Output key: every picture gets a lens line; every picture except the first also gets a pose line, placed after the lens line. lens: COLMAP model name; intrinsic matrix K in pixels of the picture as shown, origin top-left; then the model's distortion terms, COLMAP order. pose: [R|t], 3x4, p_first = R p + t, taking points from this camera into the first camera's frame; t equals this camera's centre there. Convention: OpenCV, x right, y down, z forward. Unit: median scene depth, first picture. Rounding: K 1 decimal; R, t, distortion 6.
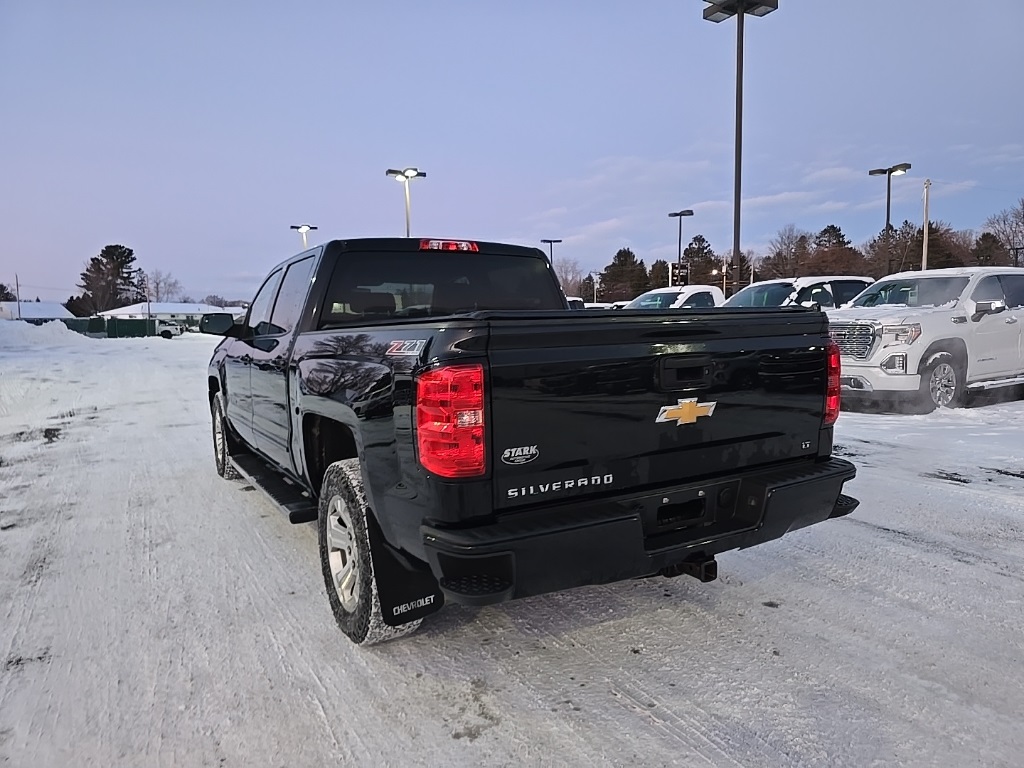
lens RADIAL K [[686.9, 0, 527.1], [0, 686.9, 382.1], [0, 0, 1]] dist [0.034216, -0.032901]
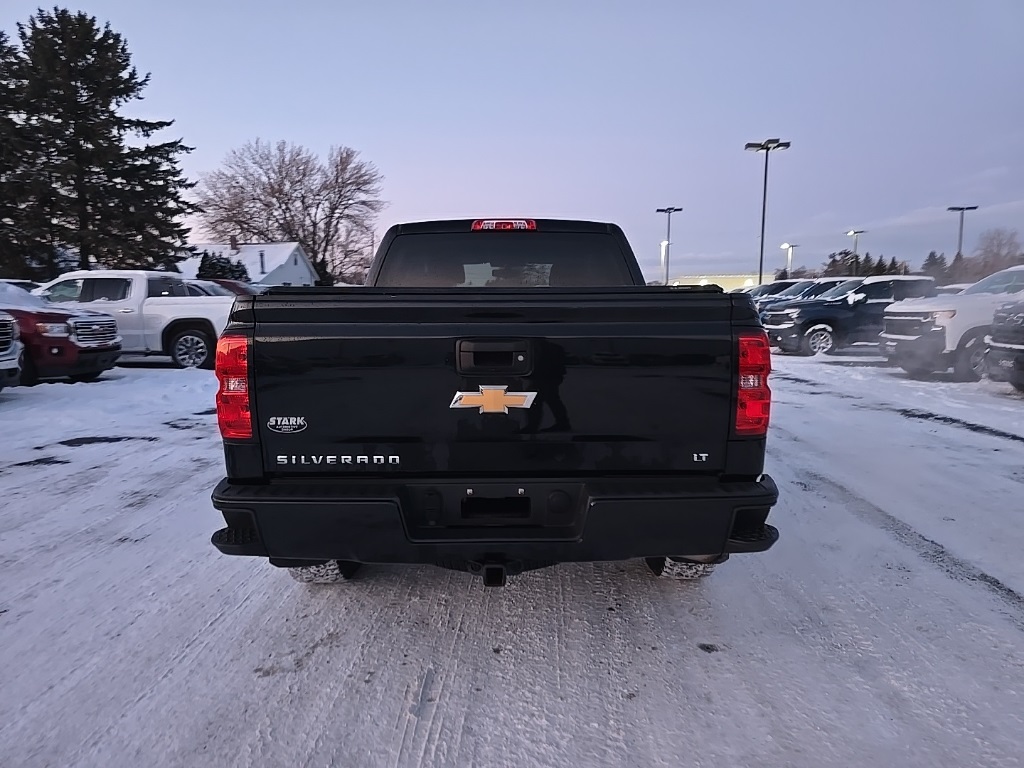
lens RADIAL K [[686.9, 0, 522.1], [0, 686.9, 381.4], [0, 0, 1]] dist [0.034216, -0.032901]
pose [[0.861774, 0.072408, -0.502098, 0.729712], [-0.058943, 0.997349, 0.042661, -0.023113], [0.503856, -0.007169, 0.863758, 0.234253]]
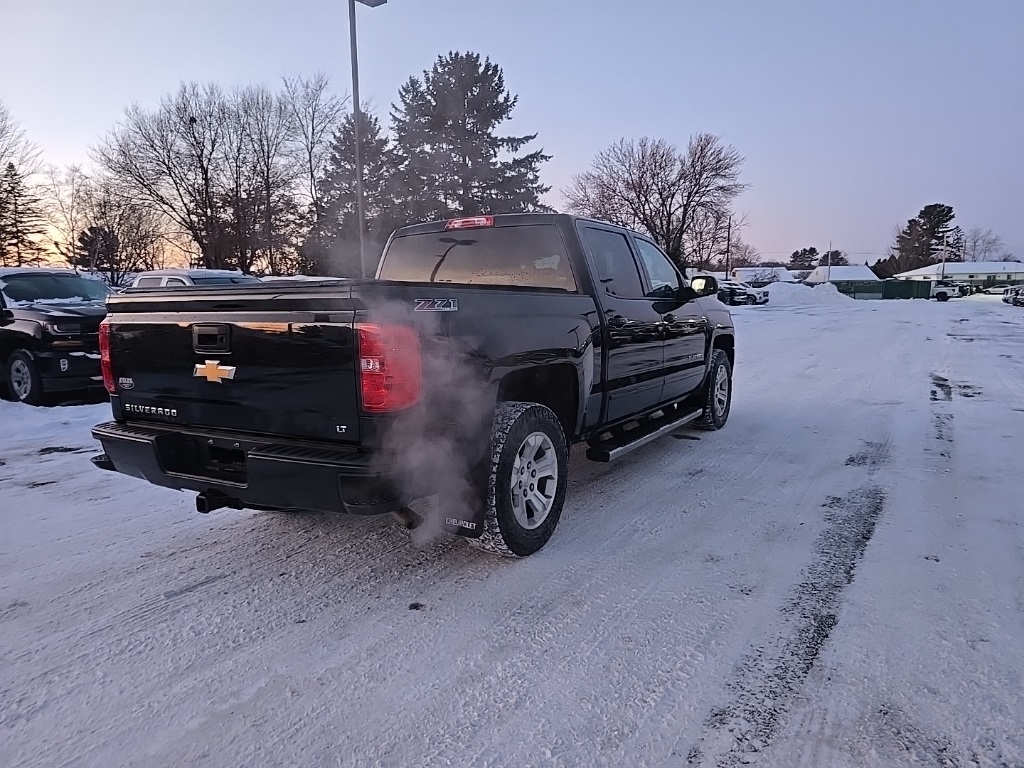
lens RADIAL K [[686.9, 0, 518.3], [0, 686.9, 384.6], [0, 0, 1]] dist [0.034216, -0.032901]
pose [[0.487089, 0.117574, -0.865402, 1.545810], [-0.066299, 0.993015, 0.097595, -0.087571], [0.870832, 0.009838, 0.491482, 0.881434]]
